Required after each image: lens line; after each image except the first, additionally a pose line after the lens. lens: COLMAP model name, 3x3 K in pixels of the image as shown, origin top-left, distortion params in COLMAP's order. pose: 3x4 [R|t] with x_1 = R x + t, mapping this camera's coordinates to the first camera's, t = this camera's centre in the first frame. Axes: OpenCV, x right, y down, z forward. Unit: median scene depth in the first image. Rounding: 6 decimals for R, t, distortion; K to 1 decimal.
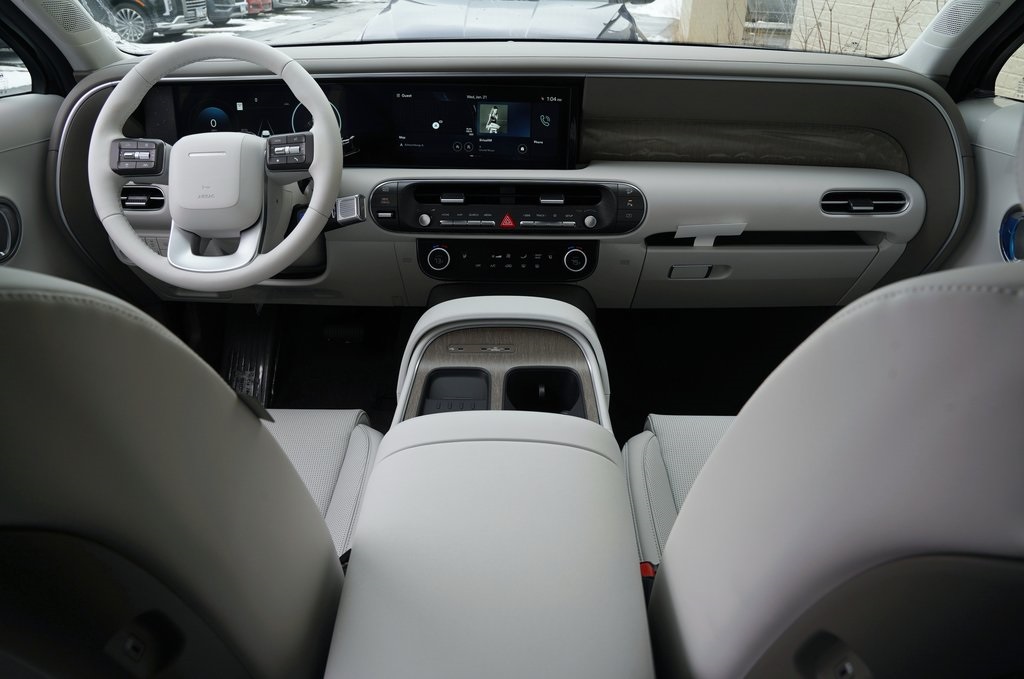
lens RADIAL K [[707.9, 0, 509.9], [0, 707.9, 340.7], [0, 0, 1]] dist [-0.126568, 0.081310]
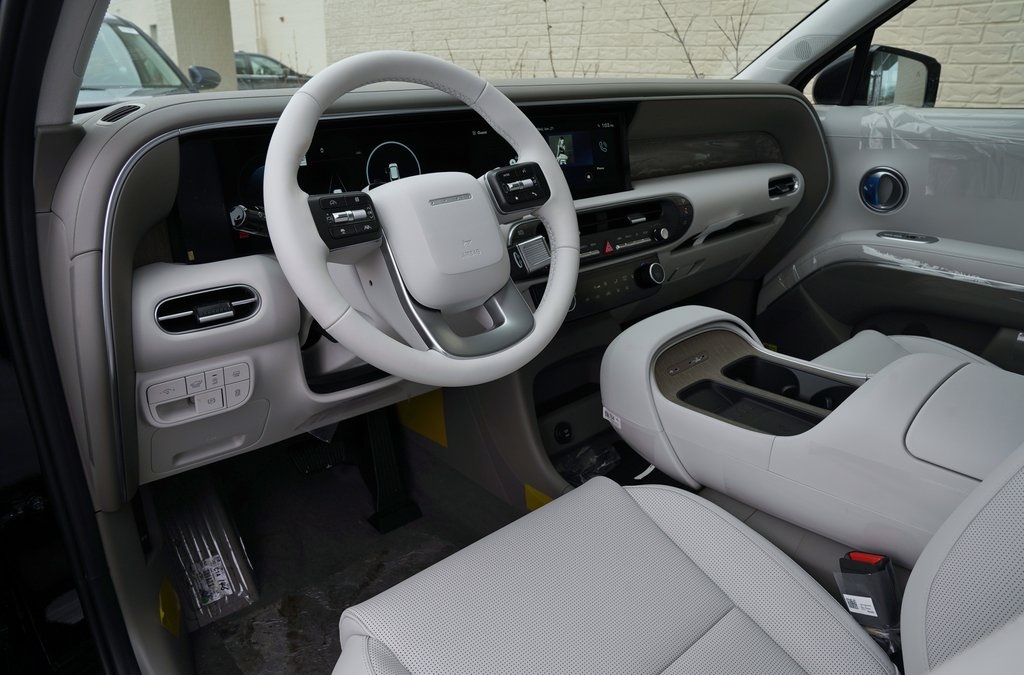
lens RADIAL K [[707.9, 0, 509.4], [0, 707.9, 340.4], [0, 0, 1]] dist [-0.126568, 0.081310]
pose [[0.738838, -0.251849, 0.625052, -0.753299], [0.325179, 0.945646, -0.003352, -0.088454], [-0.590234, 0.205731, 0.780576, 0.341426]]
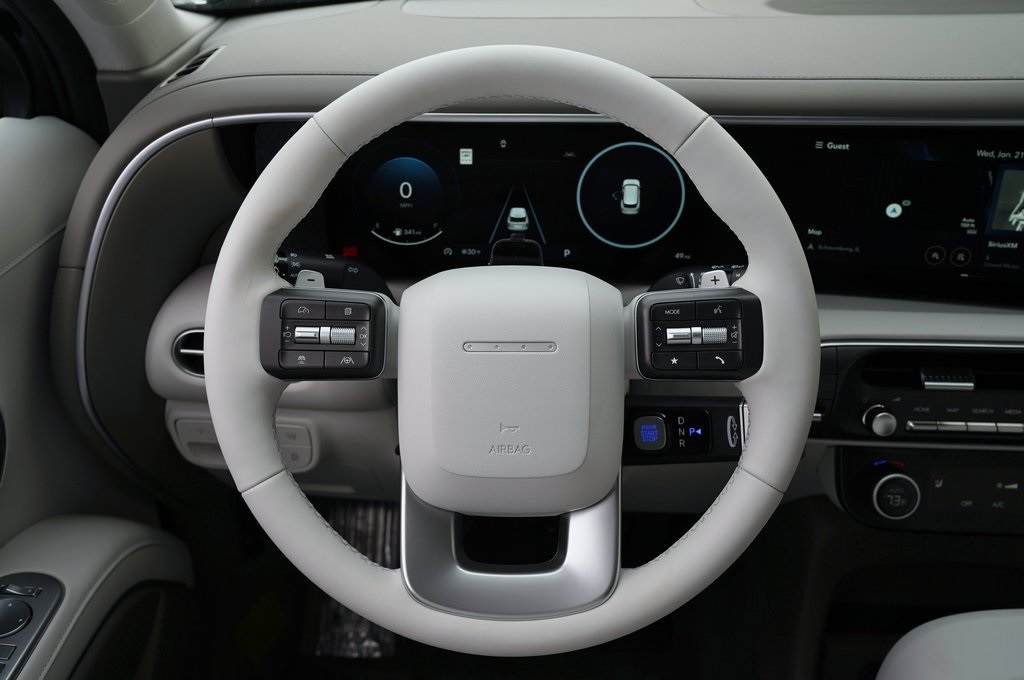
lens RADIAL K [[978.1, 0, 498.8], [0, 978.1, 334.1], [0, 0, 1]] dist [0.024506, 0.000000]
pose [[0.999902, 0.011455, -0.008023, -0.370999], [-0.011090, 0.998963, 0.044167, -0.255575], [0.008521, -0.044074, 0.998992, 0.342497]]
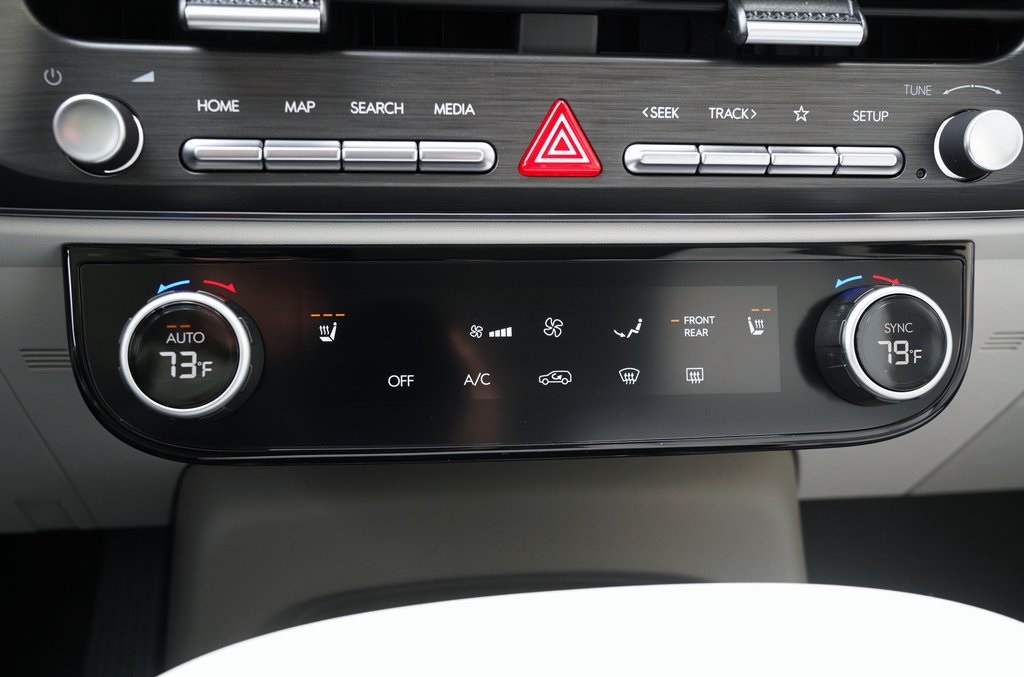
lens RADIAL K [[978.1, 0, 503.4], [0, 978.1, 339.9], [0, 0, 1]] dist [0.024506, 0.000000]
pose [[0.989511, -0.025633, 0.142162, -0.056934], [0.039417, 0.994696, -0.095006, -0.093878], [-0.138973, 0.099614, 0.985273, 0.753451]]
